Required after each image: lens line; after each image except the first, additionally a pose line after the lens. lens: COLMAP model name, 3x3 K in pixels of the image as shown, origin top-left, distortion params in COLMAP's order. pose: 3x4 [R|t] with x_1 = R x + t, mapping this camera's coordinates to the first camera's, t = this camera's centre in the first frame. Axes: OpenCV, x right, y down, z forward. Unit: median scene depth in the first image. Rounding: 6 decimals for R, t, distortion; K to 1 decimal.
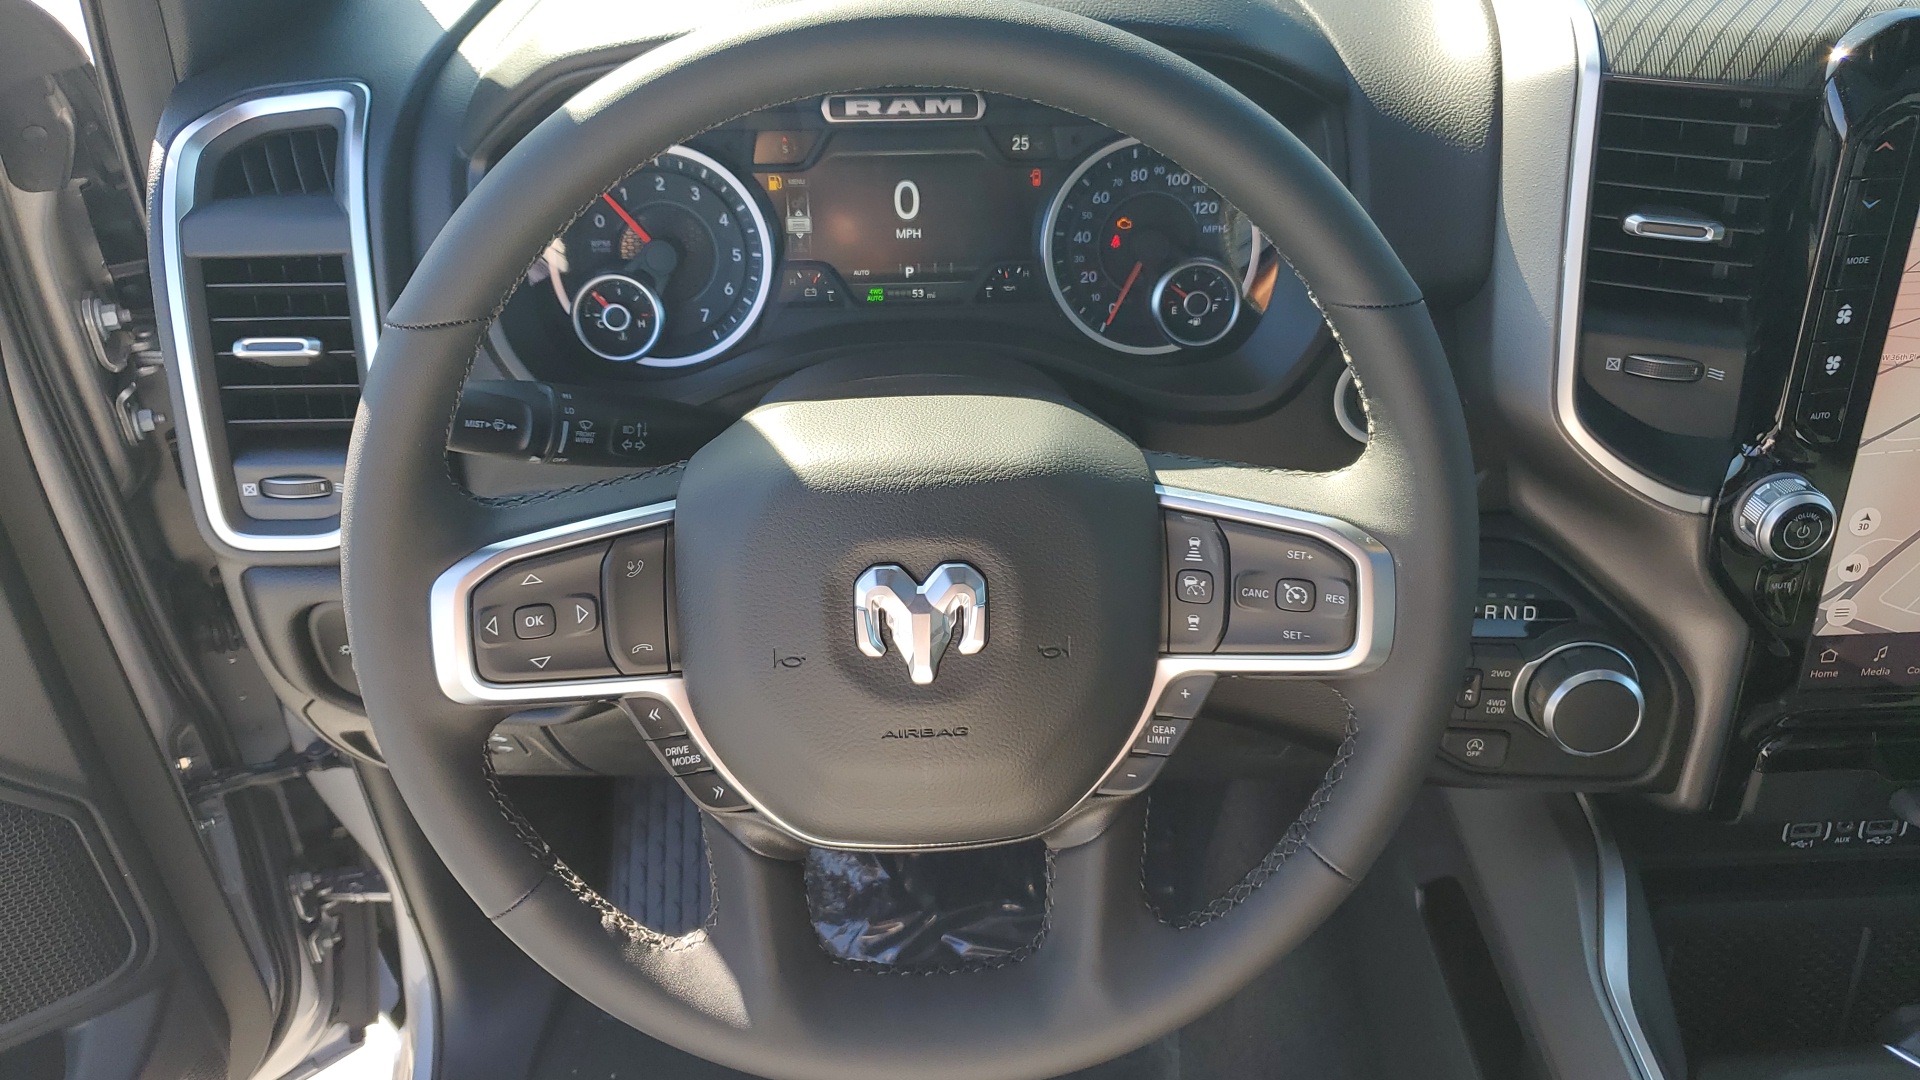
lens RADIAL K [[1395.6, 0, 976.8], [0, 1395.6, 532.7], [0, 0, 1]] dist [0.161149, -0.516623]
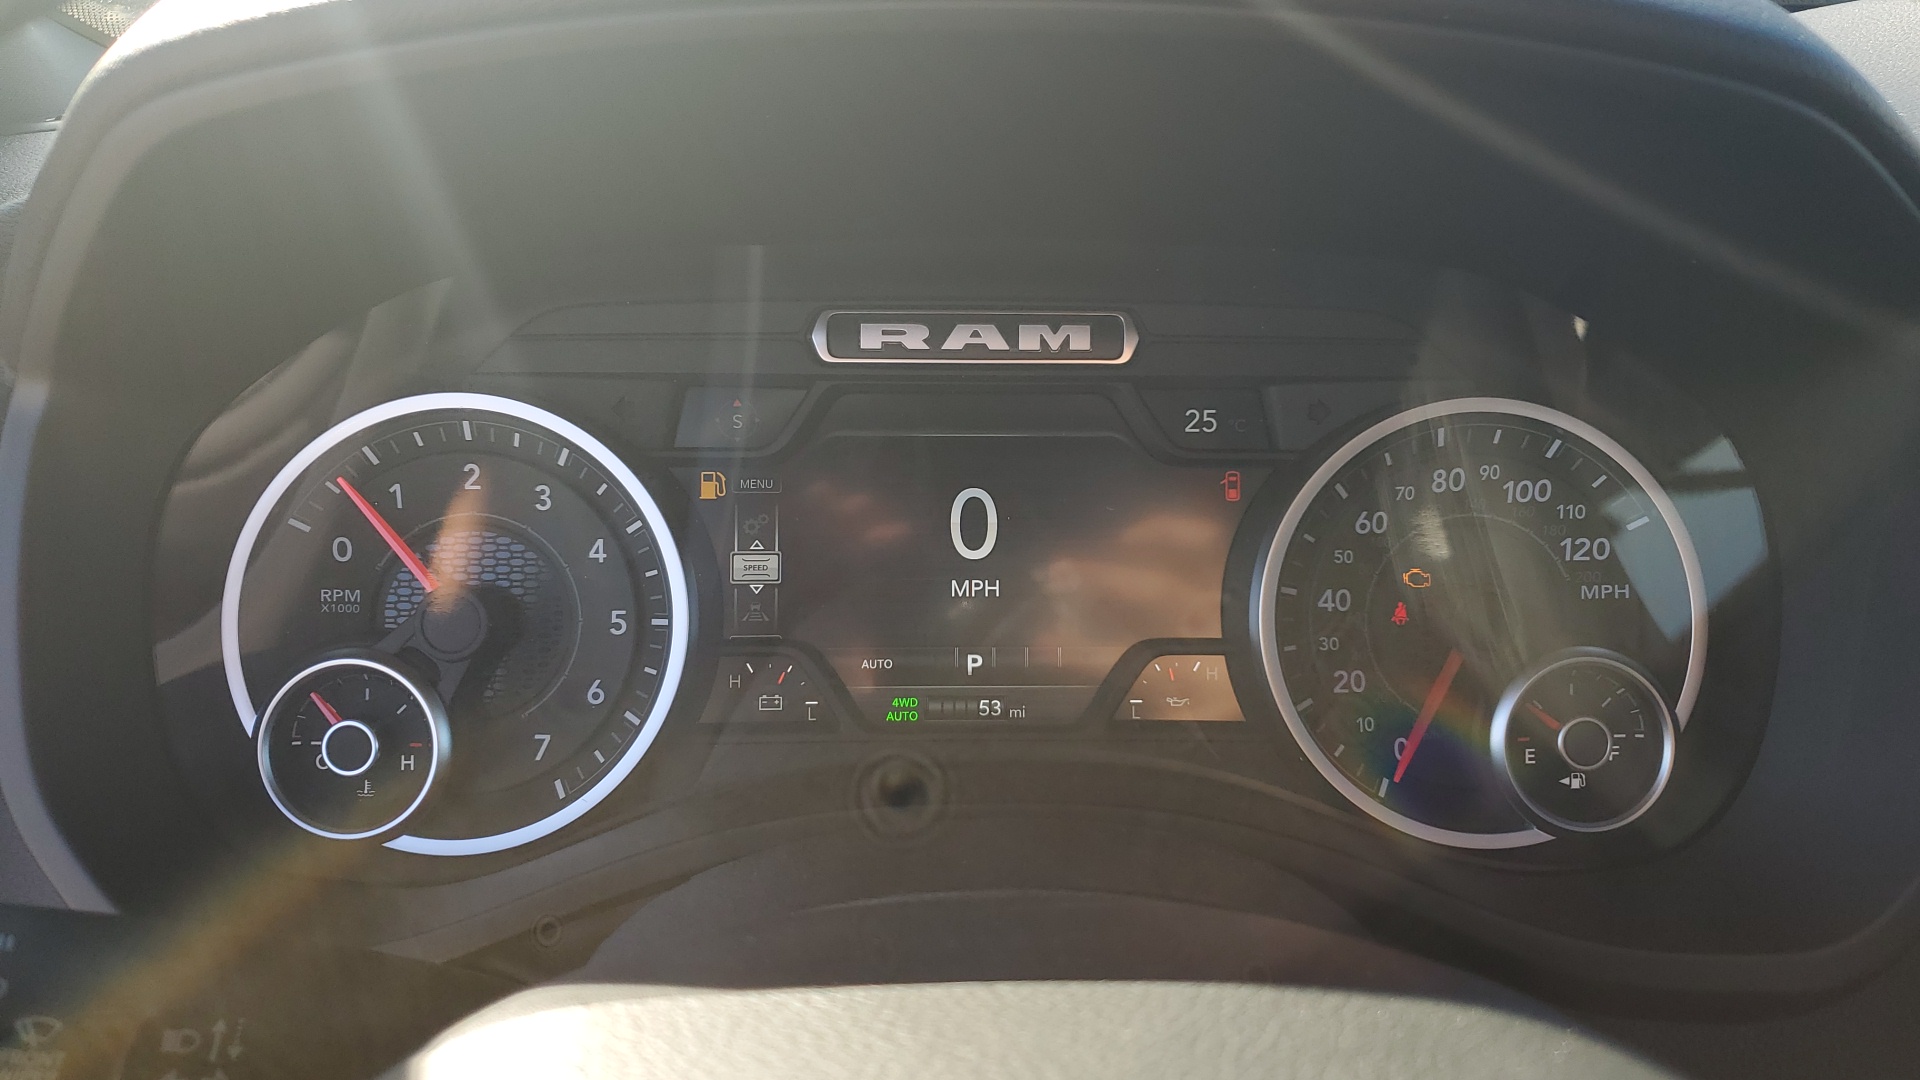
lens RADIAL K [[1395.6, 0, 976.8], [0, 1395.6, 532.7], [0, 0, 1]] dist [0.161149, -0.516623]
pose [[0.999617, 0.016658, -0.022109, -0.037493], [-0.022907, 0.946201, -0.322768, -0.072604], [0.015543, 0.323151, 0.946220, 0.528446]]
